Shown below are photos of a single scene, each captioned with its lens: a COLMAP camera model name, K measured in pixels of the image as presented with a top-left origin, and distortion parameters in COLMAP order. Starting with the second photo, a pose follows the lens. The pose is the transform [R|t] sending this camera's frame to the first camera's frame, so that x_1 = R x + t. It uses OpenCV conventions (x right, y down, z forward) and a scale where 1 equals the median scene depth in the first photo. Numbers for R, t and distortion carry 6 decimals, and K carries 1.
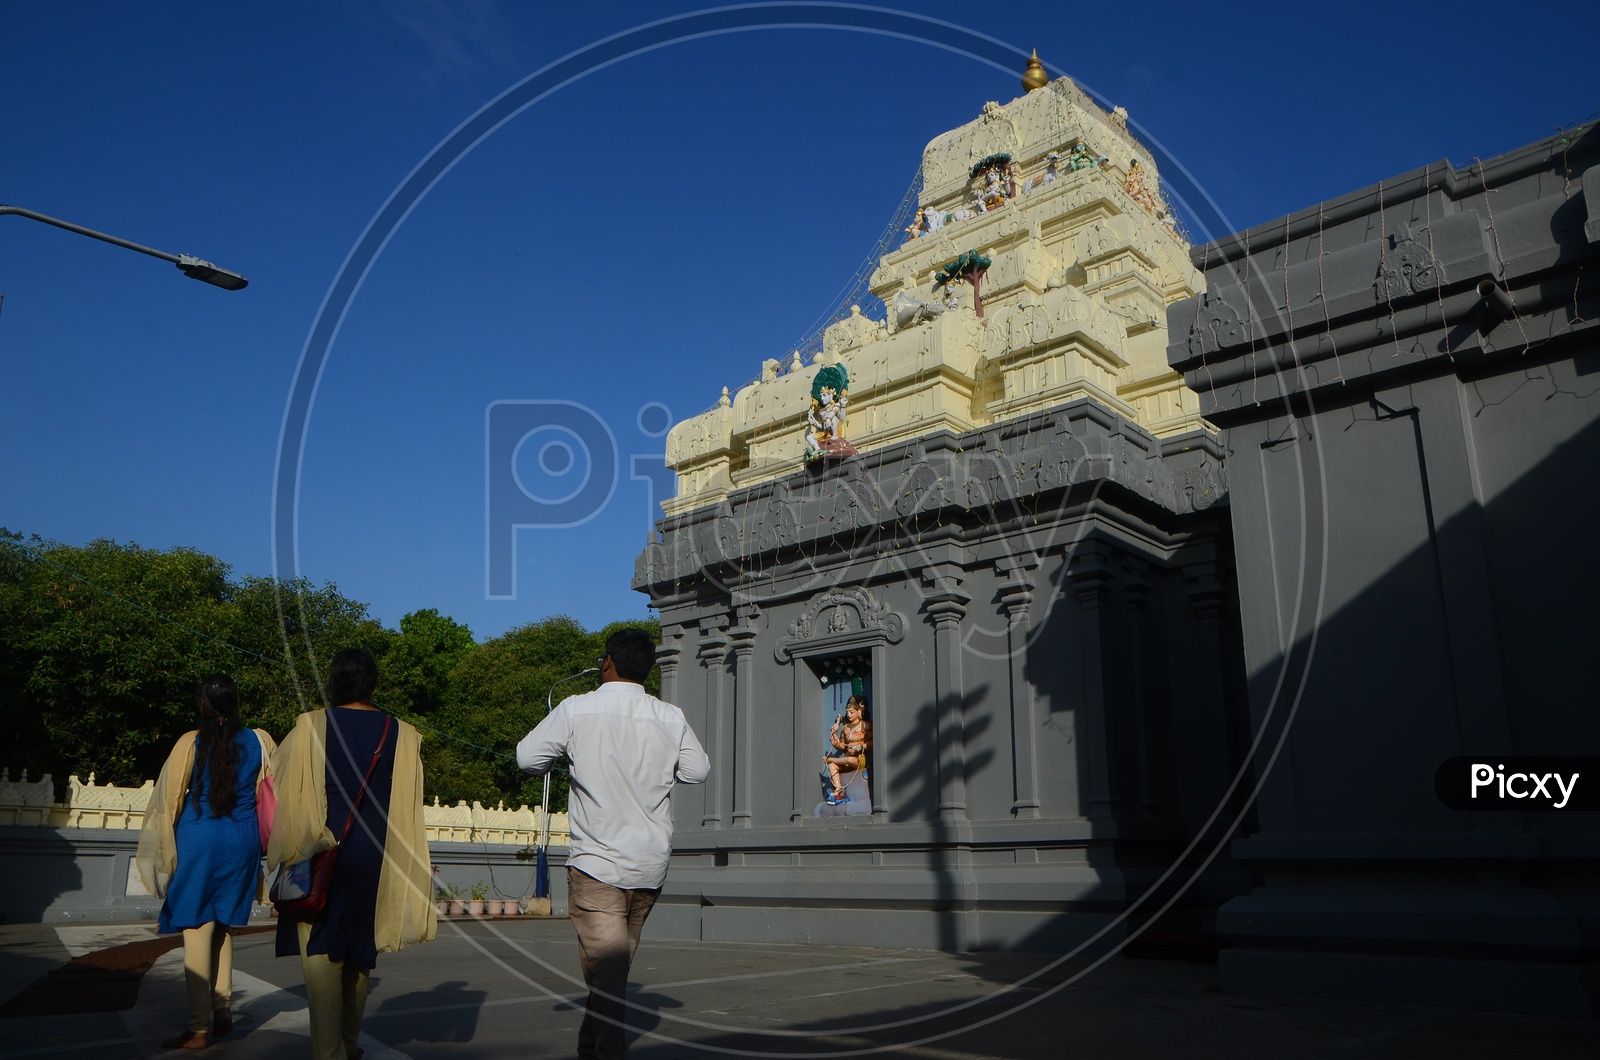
lens RADIAL K [[1170.5, 0, 800.0], [0, 1170.5, 530.0], [0, 0, 1]] dist [-0.126897, 0.108558]
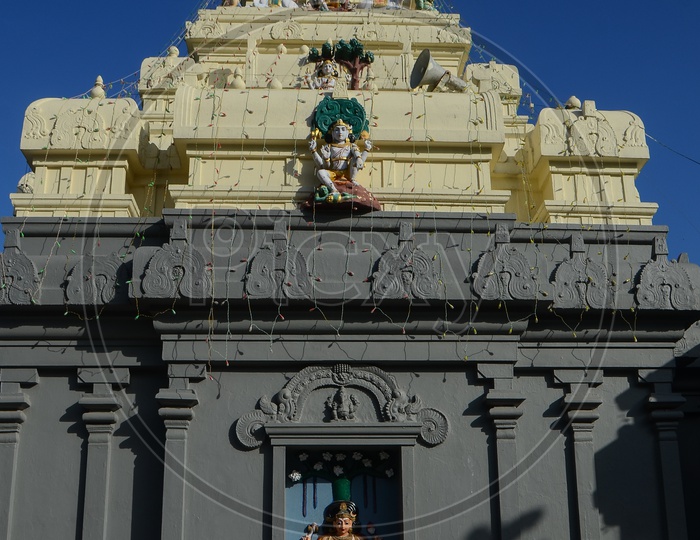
lens RADIAL K [[912.2, 0, 349.4], [0, 912.2, 344.5], [0, 0, 1]] dist [-0.098346, 0.052151]
pose [[0.711919, 0.195713, 0.674439, -0.387204], [-0.188732, 0.978370, -0.084690, 0.087781], [-0.676425, -0.066996, 0.733458, 0.540782]]
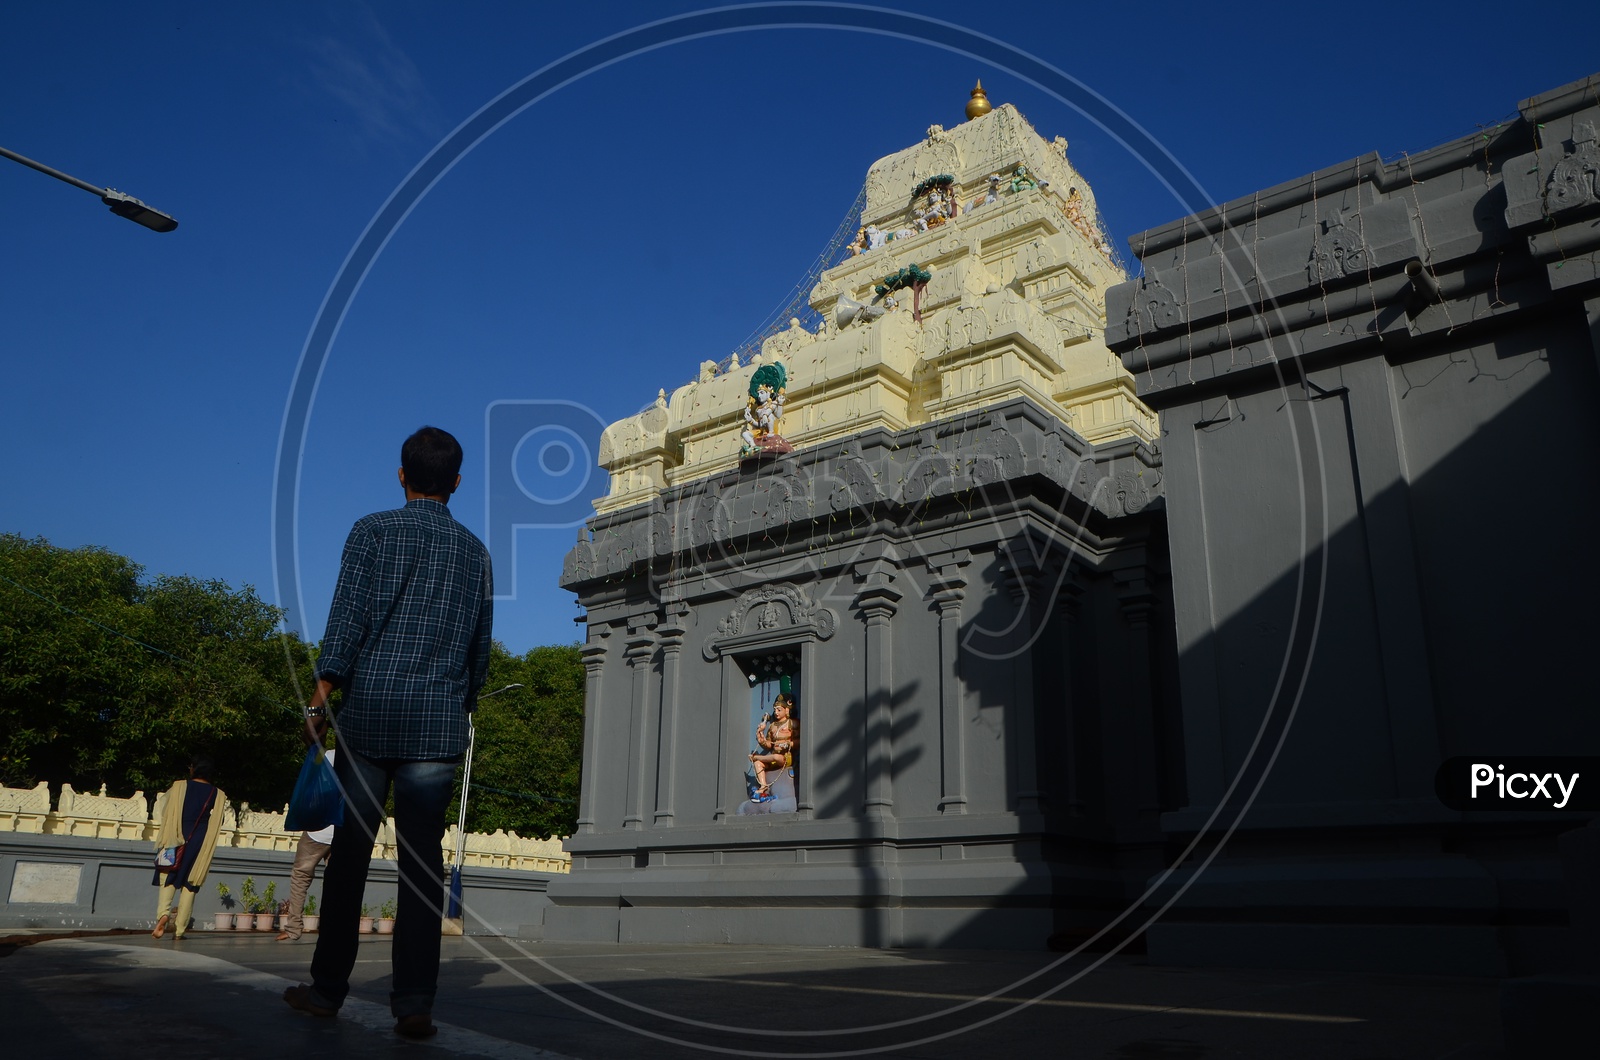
lens RADIAL K [[1170.5, 0, 800.0], [0, 1170.5, 530.0], [0, 0, 1]] dist [-0.126897, 0.108558]
pose [[0.997726, 0.033403, 0.058546, -0.001064], [-0.030990, 0.998652, -0.041641, 0.043701], [-0.059858, 0.039732, 0.997416, 0.007816]]
